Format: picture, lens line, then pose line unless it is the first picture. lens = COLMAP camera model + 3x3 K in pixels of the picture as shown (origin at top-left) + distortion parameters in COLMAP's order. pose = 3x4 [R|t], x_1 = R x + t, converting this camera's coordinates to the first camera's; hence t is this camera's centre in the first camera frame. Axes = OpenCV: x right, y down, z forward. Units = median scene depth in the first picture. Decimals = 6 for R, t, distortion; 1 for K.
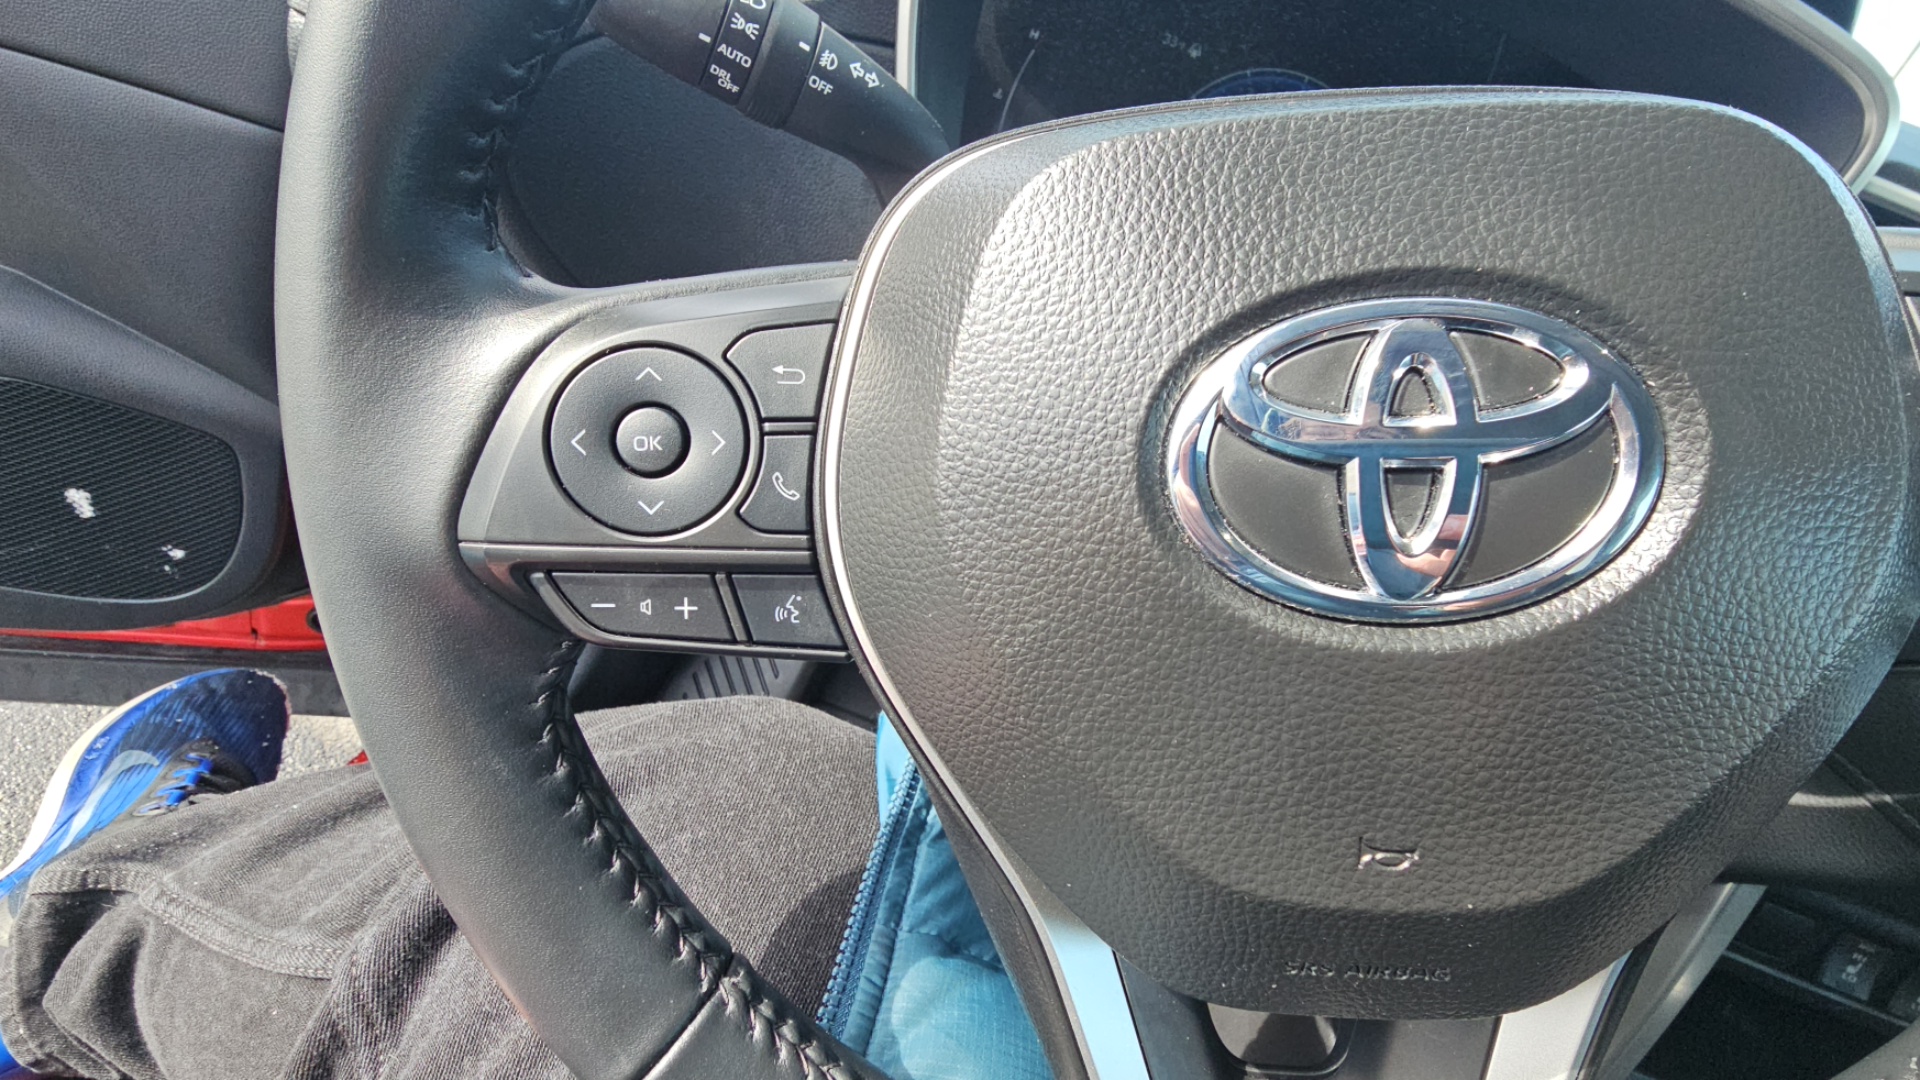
lens RADIAL K [[856.7, 0, 980.0], [0, 856.7, 553.5], [0, 0, 1]] dist [0.009730, -0.006757]
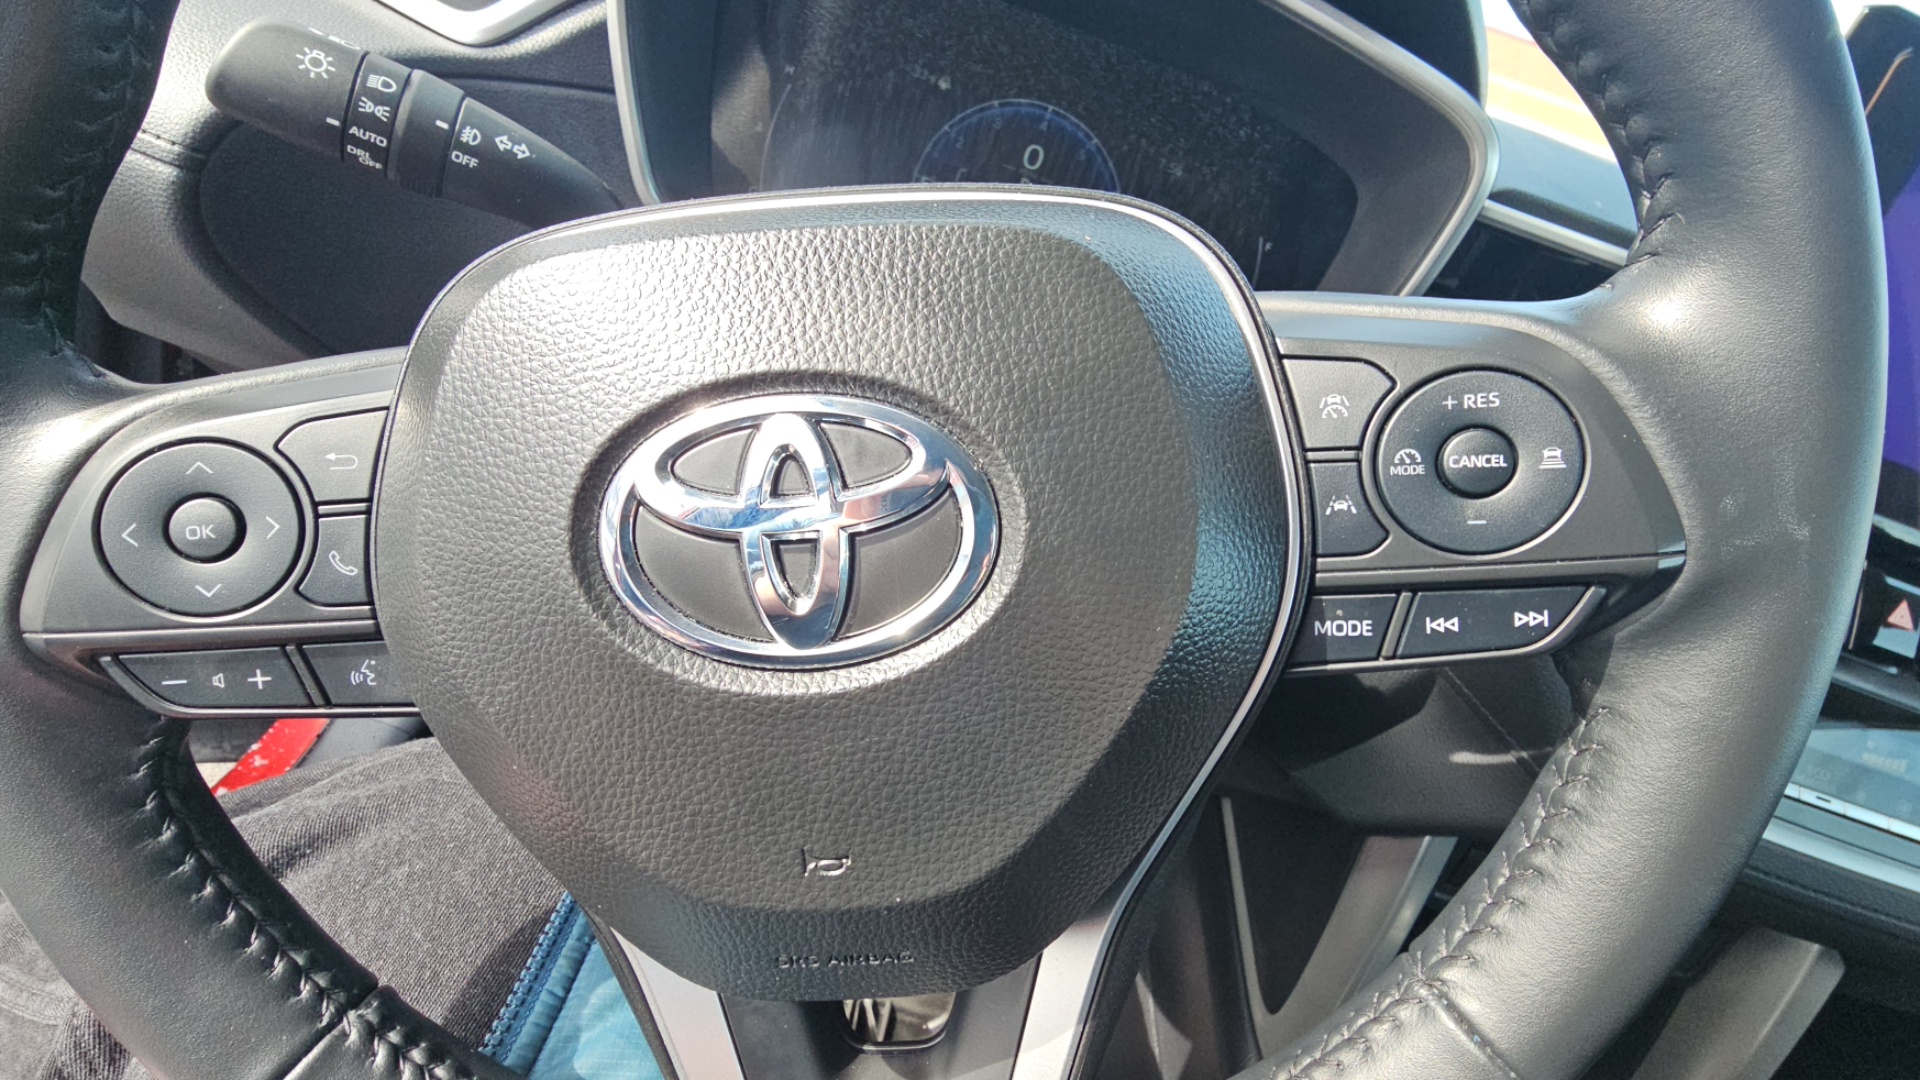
lens RADIAL K [[869.0, 0, 1007.8], [0, 869.0, 546.4], [0, 0, 1]] dist [-0.001352, -0.001173]
pose [[0.995929, -0.054139, 0.072073, 0.648621], [0.053504, 0.998510, 0.010715, -0.079368], [-0.072546, -0.006815, 0.997342, -0.198962]]
